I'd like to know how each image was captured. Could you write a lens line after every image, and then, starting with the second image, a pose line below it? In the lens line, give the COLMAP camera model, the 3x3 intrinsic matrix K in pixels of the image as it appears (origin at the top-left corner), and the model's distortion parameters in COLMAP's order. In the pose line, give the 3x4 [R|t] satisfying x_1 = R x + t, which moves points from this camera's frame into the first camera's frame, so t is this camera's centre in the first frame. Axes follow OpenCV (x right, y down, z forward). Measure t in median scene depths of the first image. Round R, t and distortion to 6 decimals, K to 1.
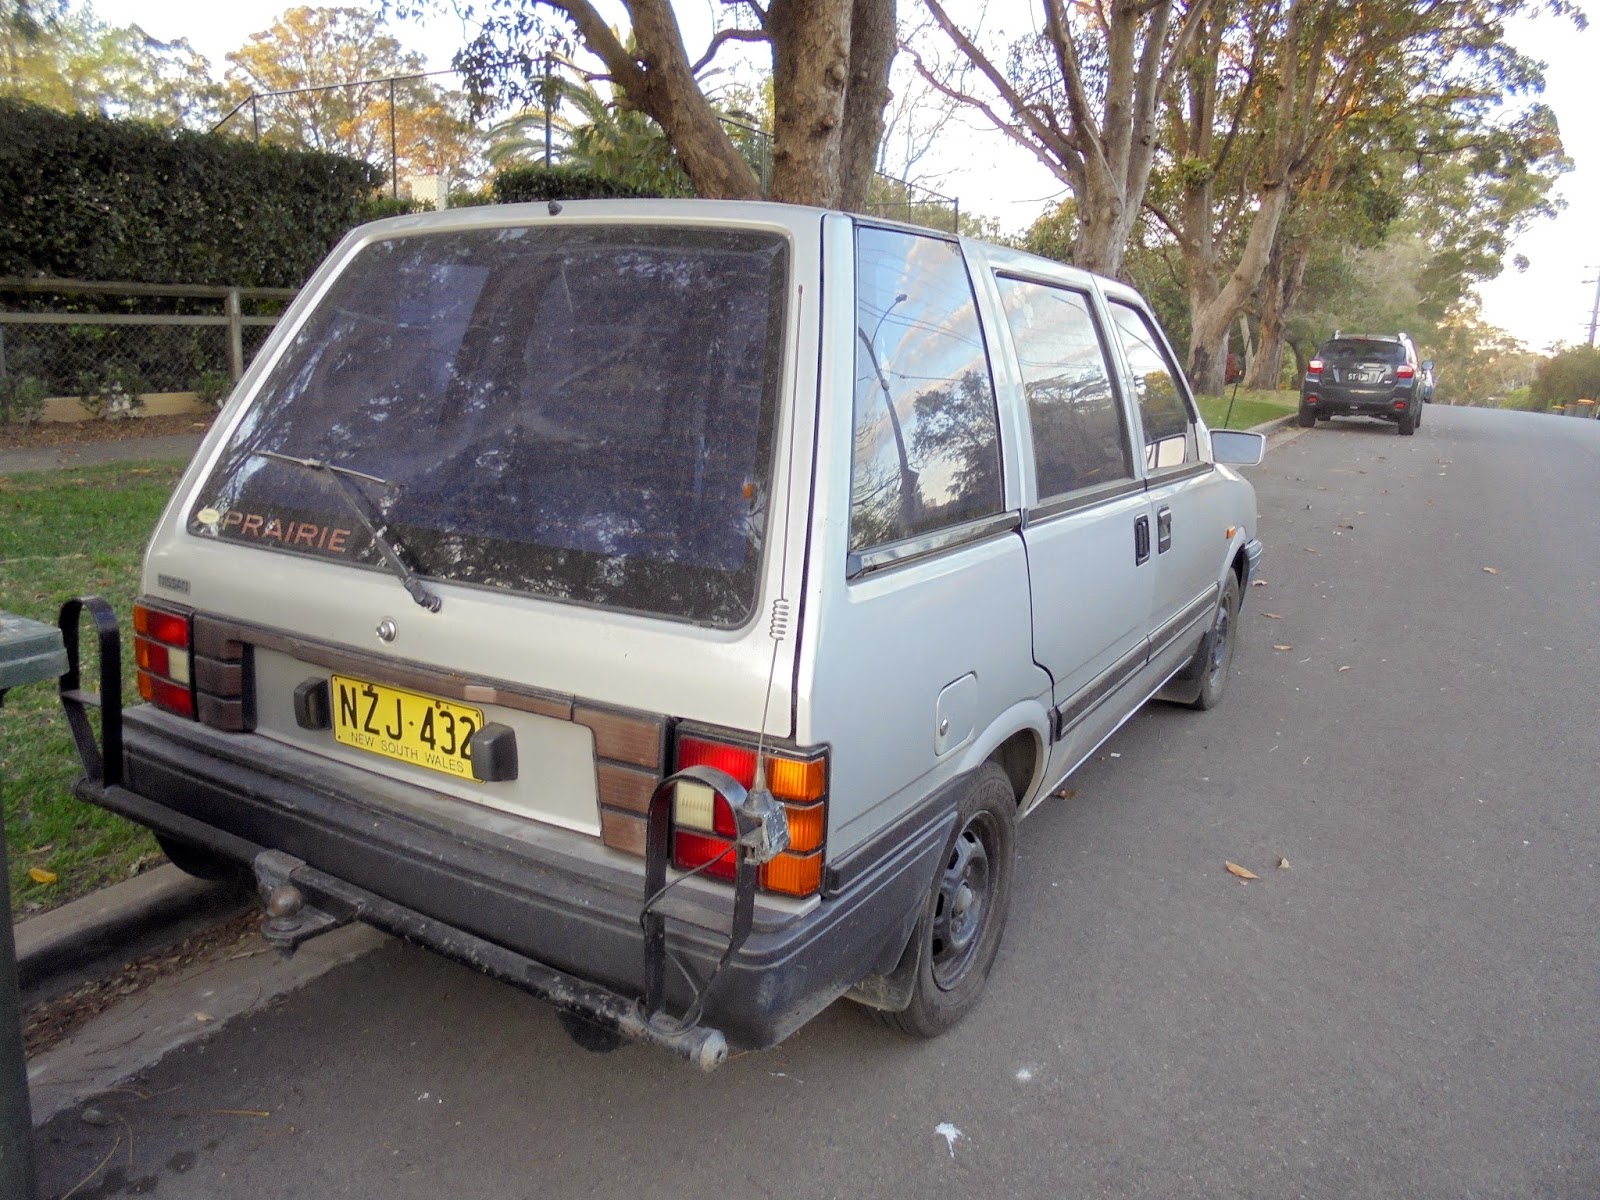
lens RADIAL K [[1211.8, 0, 800.0], [0, 1211.8, 600.0], [0, 0, 1]] dist [-0.117762, 0.100653]
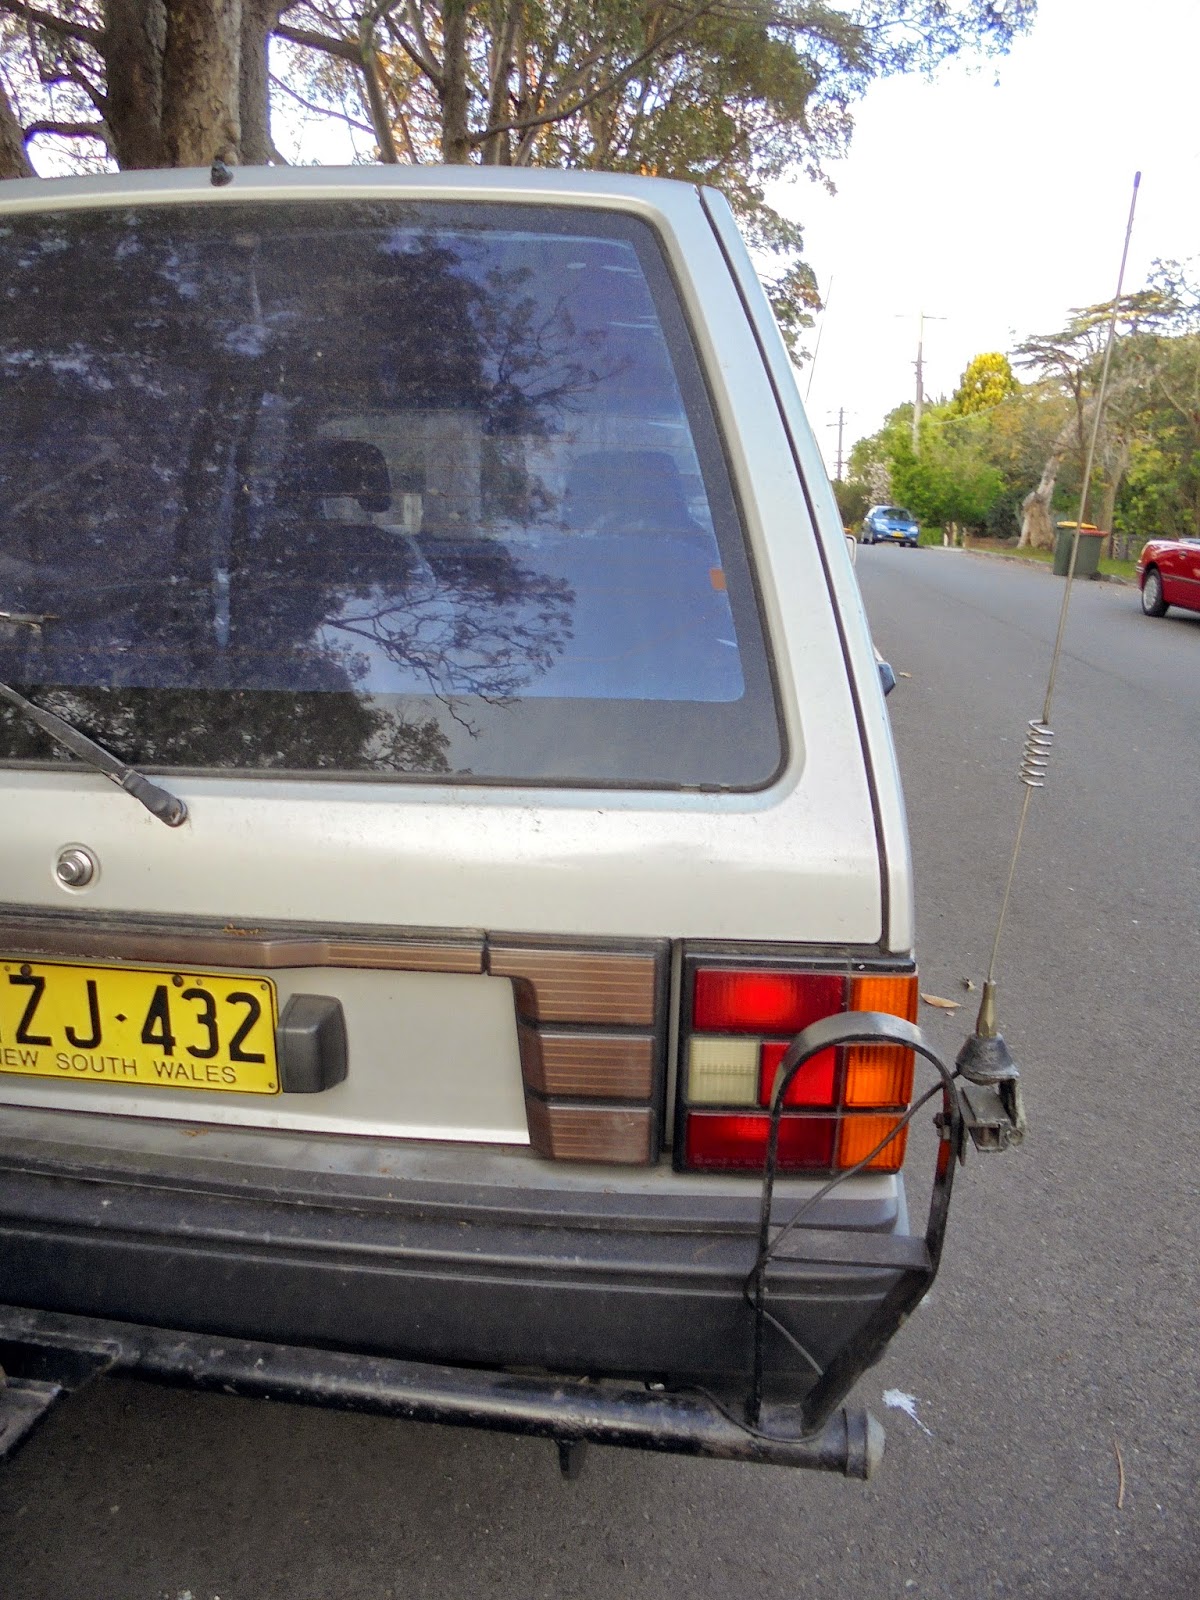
lens RADIAL K [[1211.8, 0, 606.5], [0, 1211.8, 797.1], [0, 0, 1]] dist [-0.117762, 0.100653]
pose [[0.922869, -0.116254, 0.367149, -0.311671], [0.102849, 0.993123, 0.055940, -0.013981], [-0.371127, -0.013864, 0.928479, 0.371806]]
